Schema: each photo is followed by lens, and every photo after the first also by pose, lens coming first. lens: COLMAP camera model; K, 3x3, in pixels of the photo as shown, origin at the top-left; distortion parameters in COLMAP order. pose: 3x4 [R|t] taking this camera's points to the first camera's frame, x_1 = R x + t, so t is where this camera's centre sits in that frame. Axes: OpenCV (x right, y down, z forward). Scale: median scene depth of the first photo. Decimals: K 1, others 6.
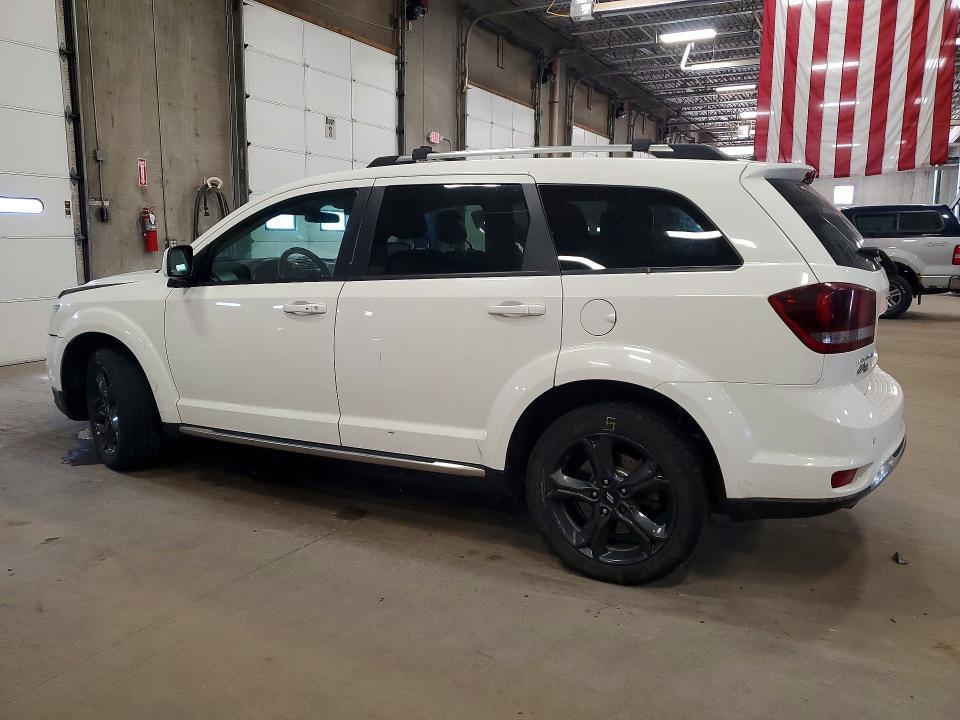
lens RADIAL K [[727.3, 0, 485.3], [0, 727.3, 360.5], [0, 0, 1]] dist [0.020998, 0.000412]
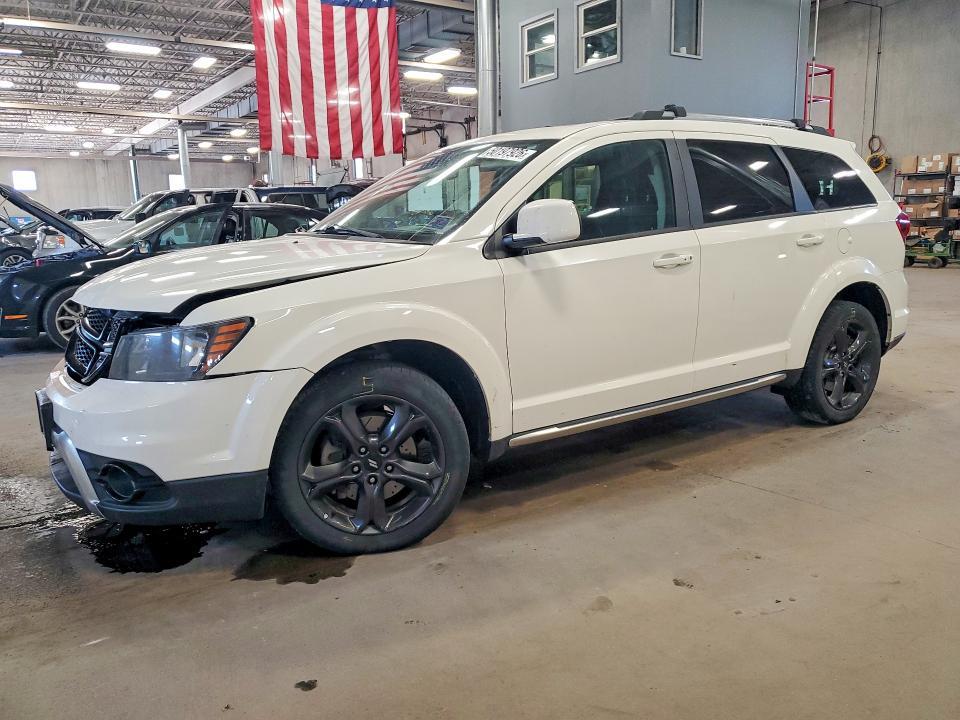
lens RADIAL K [[727.3, 0, 484.2], [0, 727.3, 352.9], [0, 0, 1]] dist [0.020998, 0.000412]
pose [[0.497758, -0.172864, 0.849915, -1.138859], [0.169442, 0.980436, 0.100175, -0.084591], [-0.850603, 0.094148, 0.517310, 0.674048]]
